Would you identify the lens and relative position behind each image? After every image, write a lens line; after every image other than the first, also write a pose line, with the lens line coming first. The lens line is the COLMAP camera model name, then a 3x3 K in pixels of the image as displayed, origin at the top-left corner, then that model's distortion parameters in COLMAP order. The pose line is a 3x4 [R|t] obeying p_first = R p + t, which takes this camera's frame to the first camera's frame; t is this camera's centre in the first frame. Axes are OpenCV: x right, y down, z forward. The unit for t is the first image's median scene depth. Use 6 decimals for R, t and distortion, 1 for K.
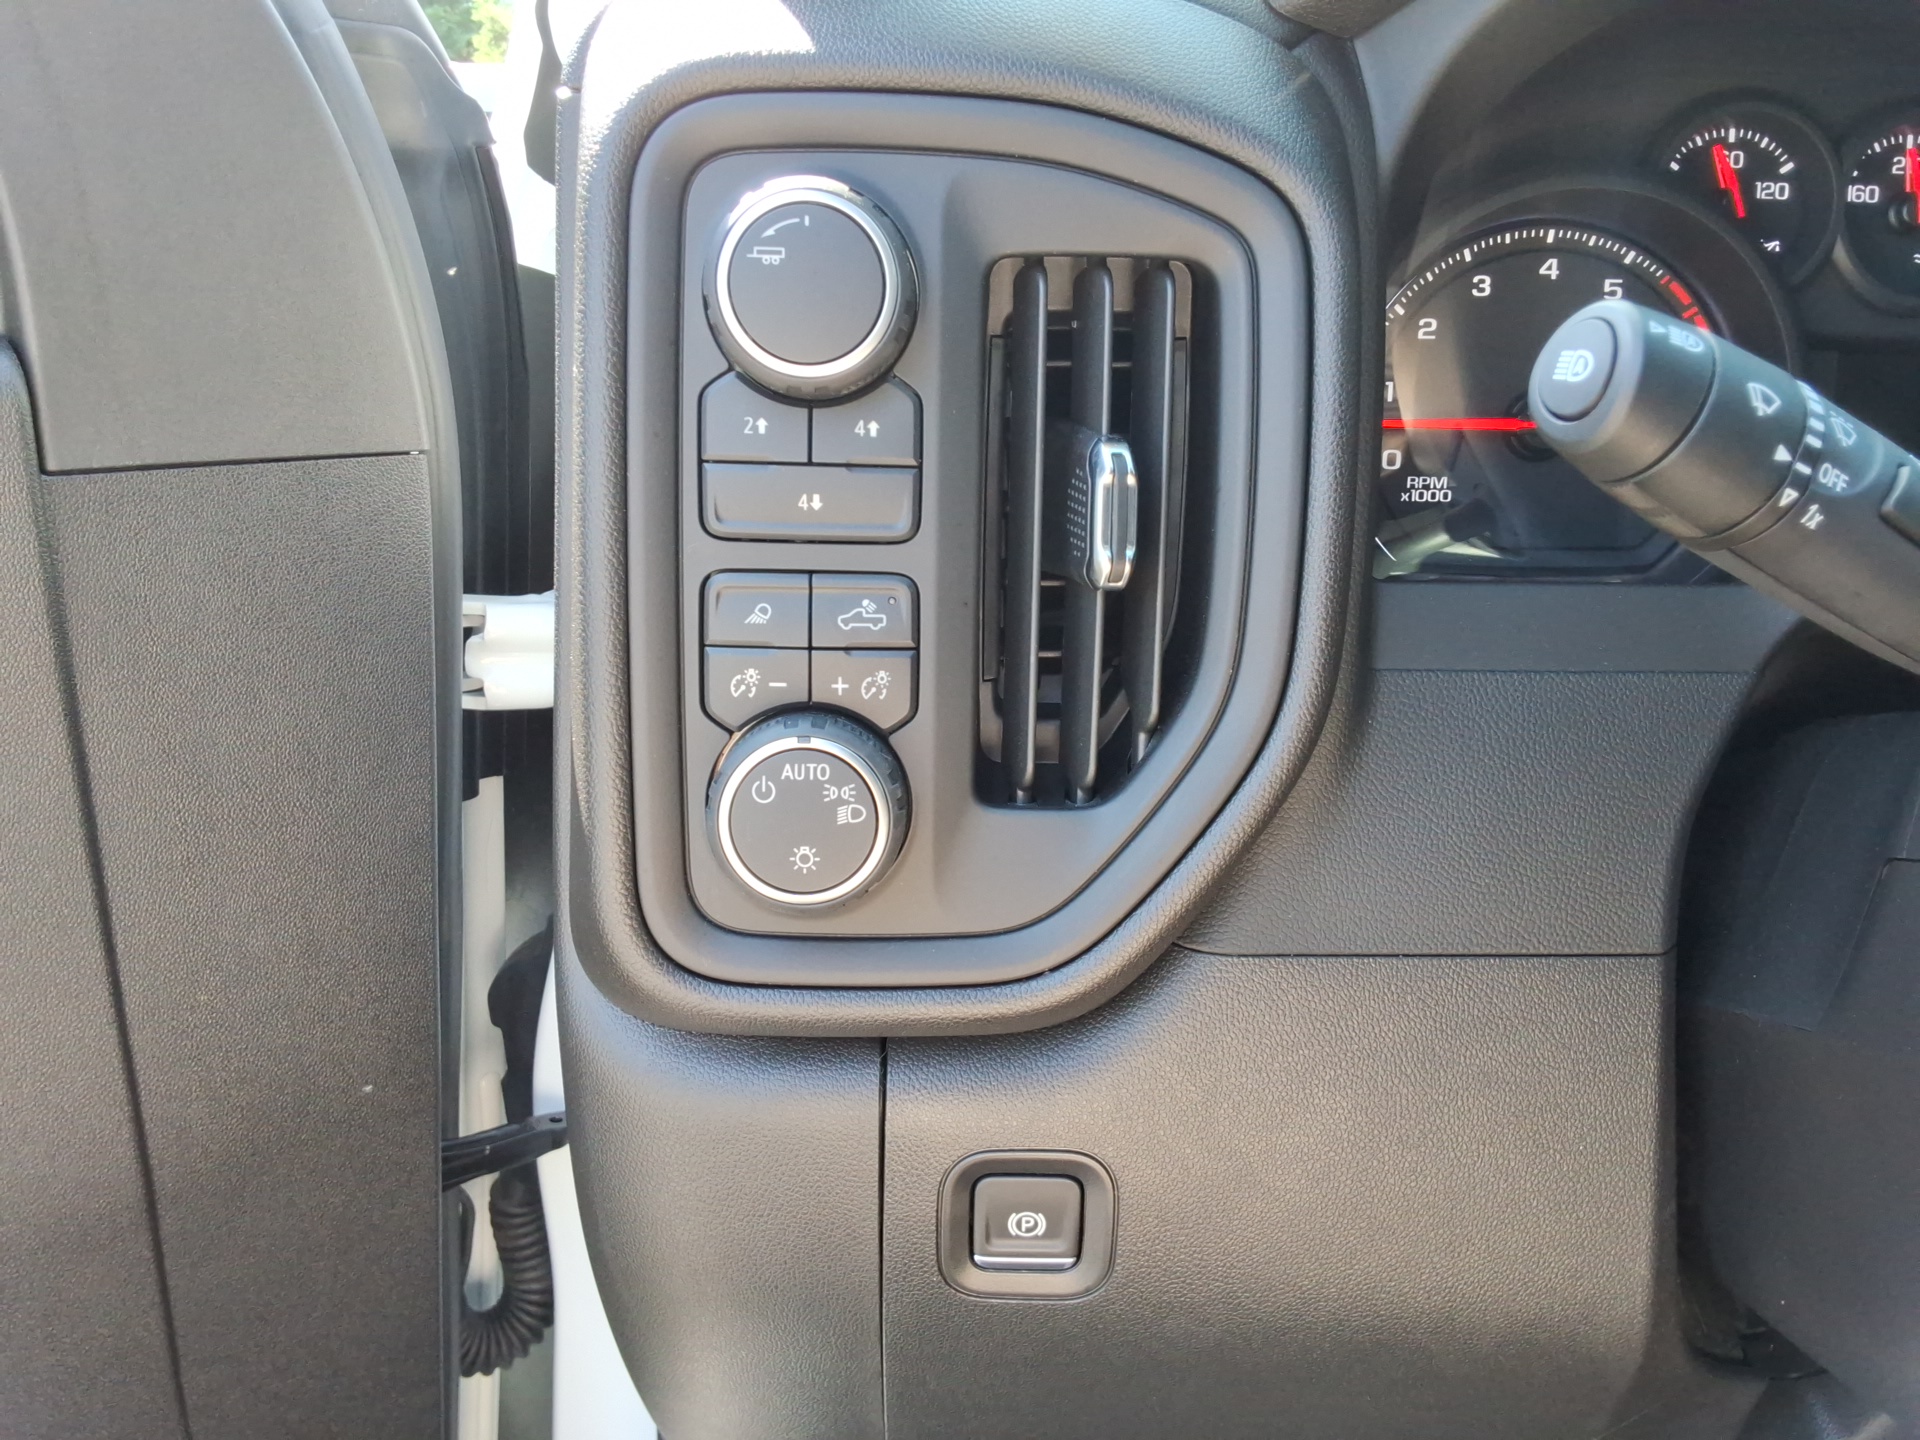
lens RADIAL K [[1534.8, 0, 976.0], [0, 1534.8, 727.7], [0, 0, 1]] dist [0.120705, -0.185943]
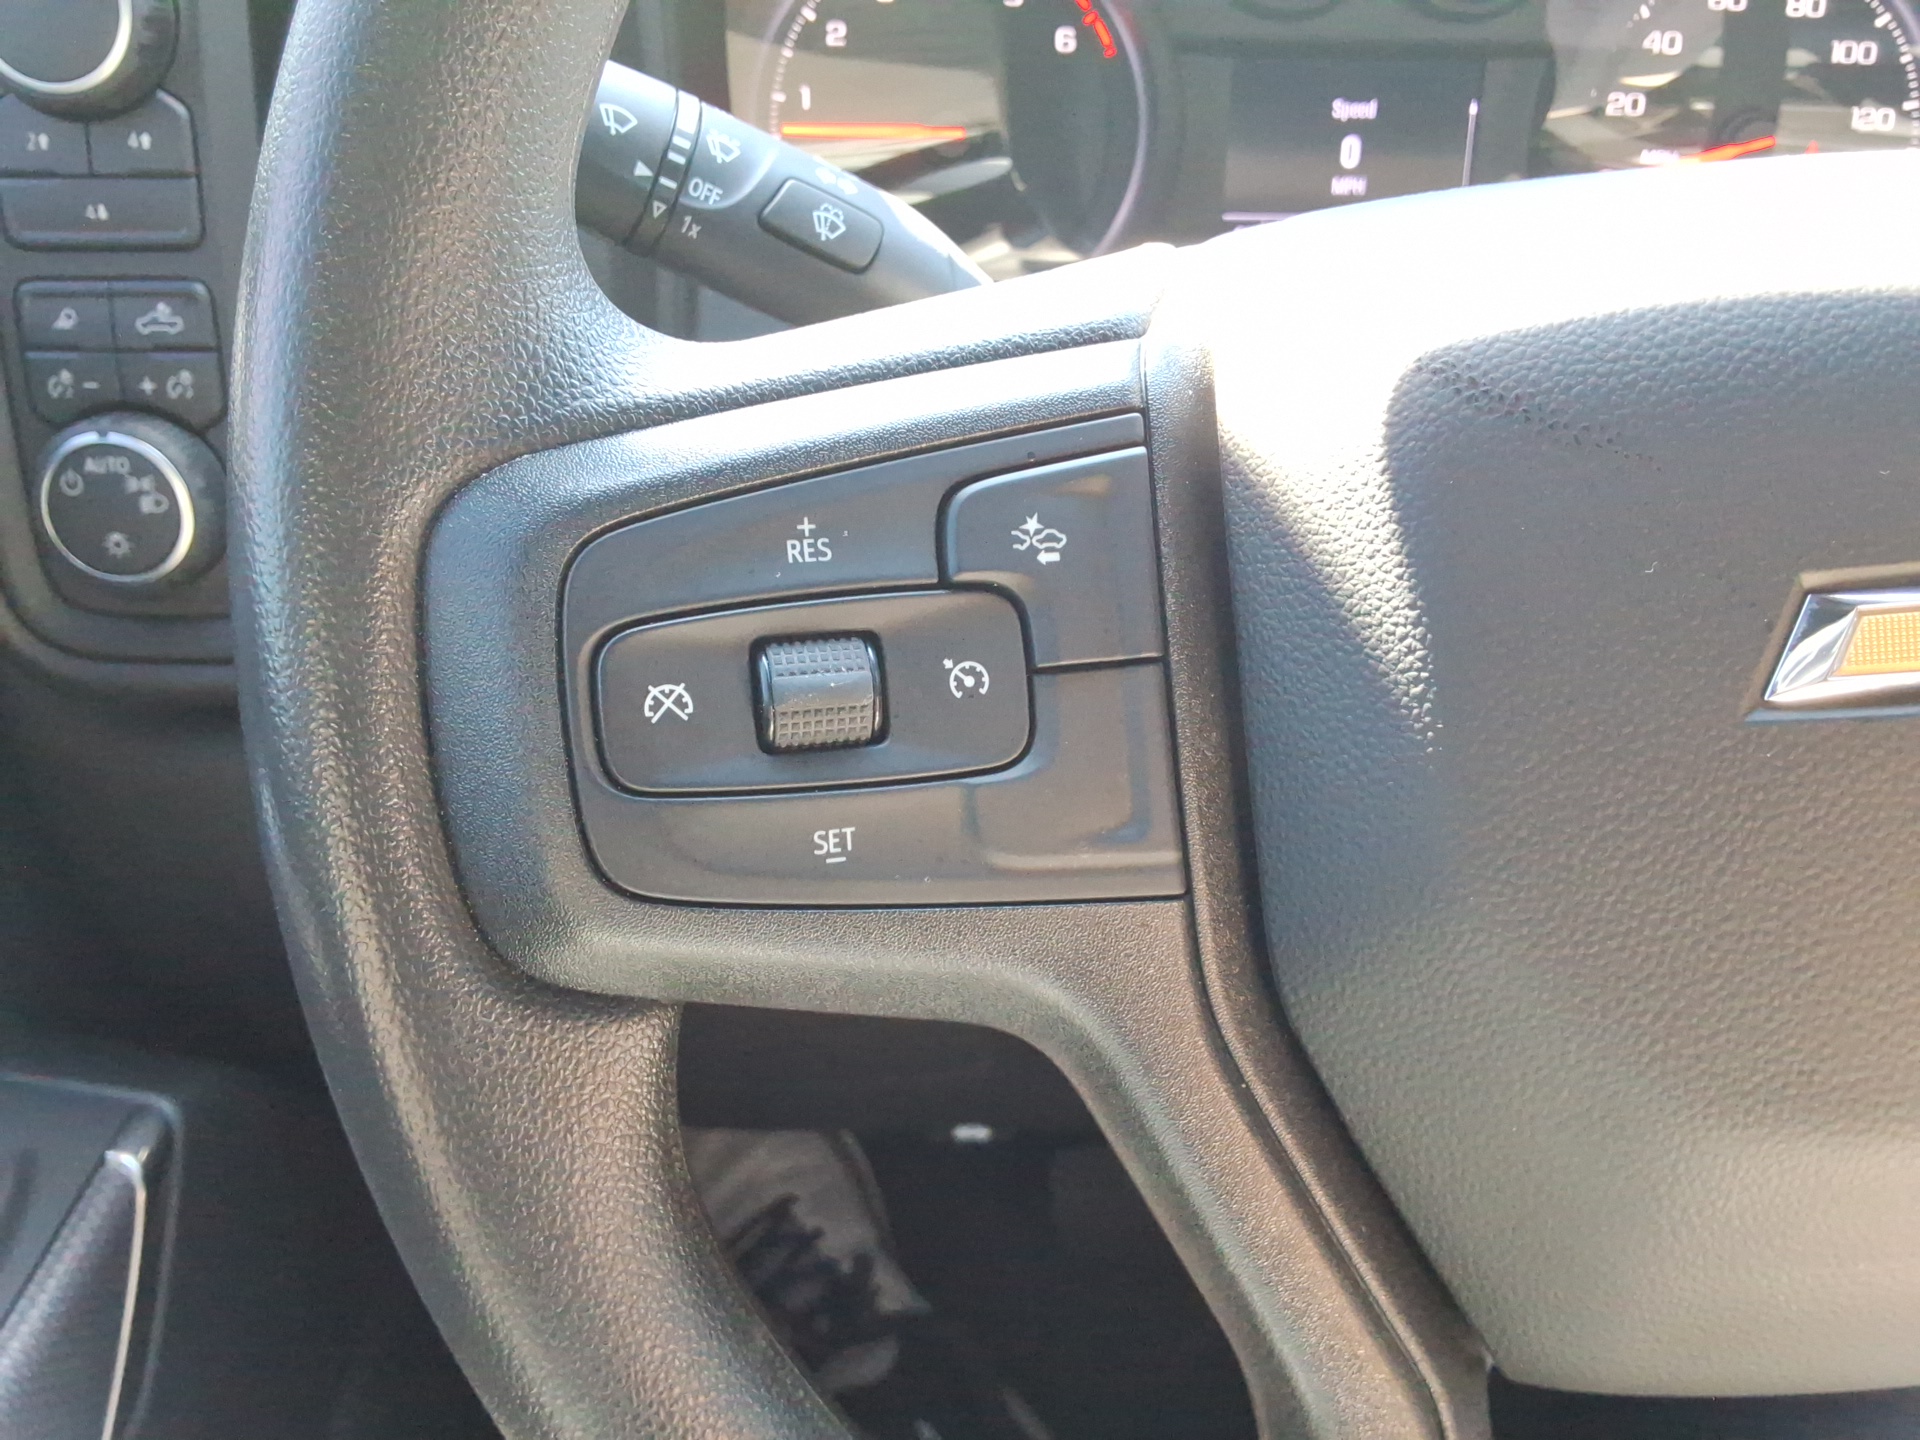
lens RADIAL K [[1576.8, 0, 972.7], [0, 1576.8, 706.3], [0, 0, 1]] dist [0.038607, -0.087872]
pose [[0.999968, -0.002367, -0.007638, 0.396555], [0.003576, 0.986716, 0.162415, 0.013339], [0.007152, -0.162437, 0.986693, -0.108941]]
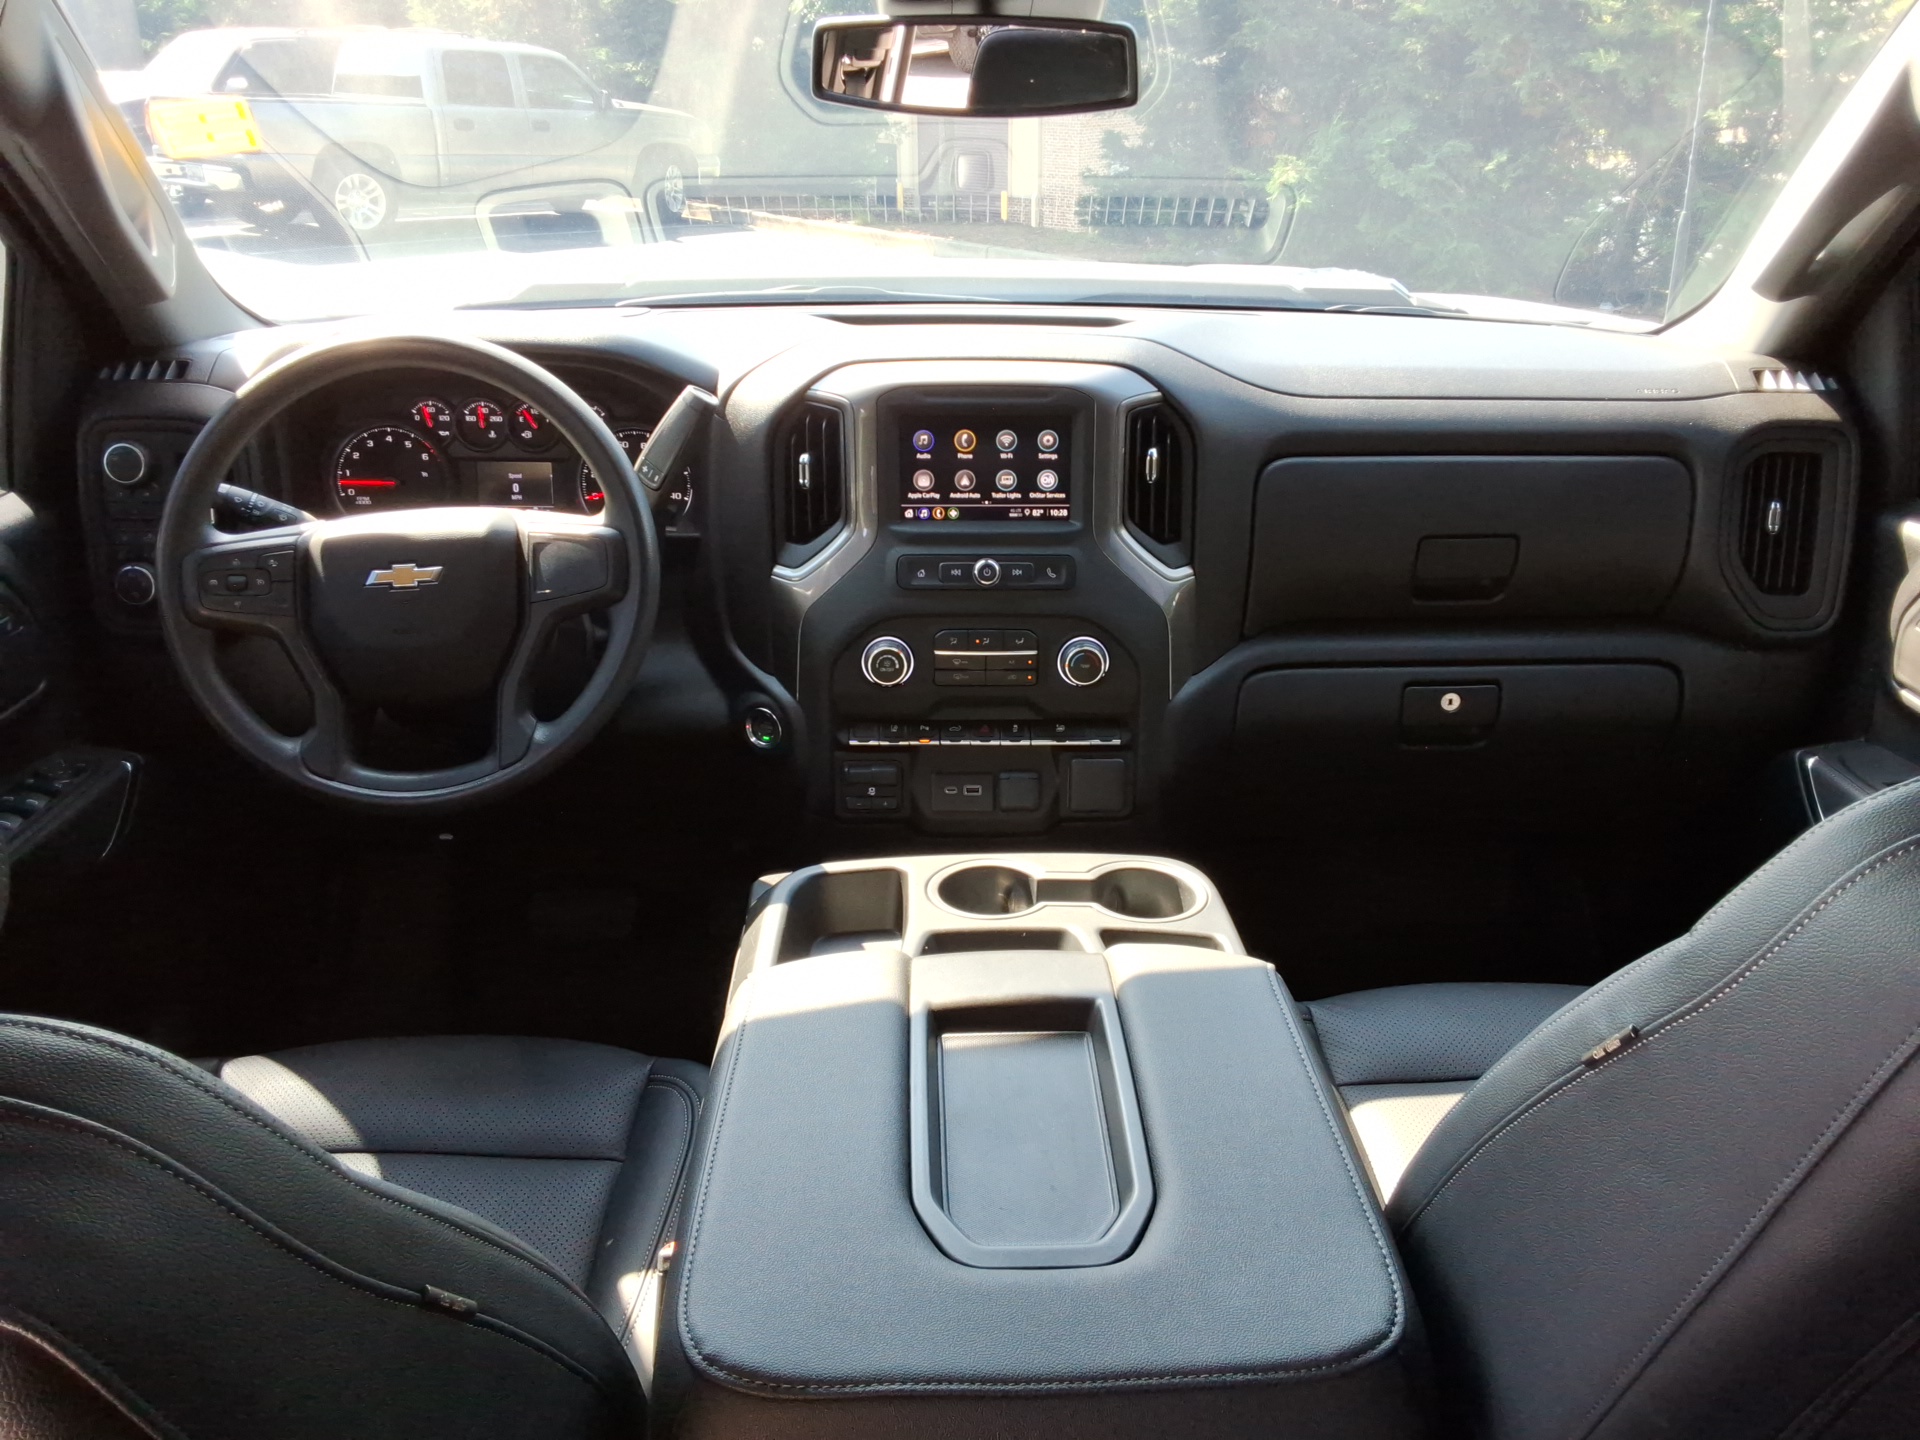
lens RADIAL K [[1534.8, 0, 954.9], [0, 1534.8, 713.2], [0, 0, 1]] dist [0.120705, -0.185943]
pose [[0.999906, -0.013188, 0.003741, 1.662536], [0.013038, 0.999206, 0.037636, 0.216526], [-0.004235, -0.037584, 0.999284, -2.611557]]
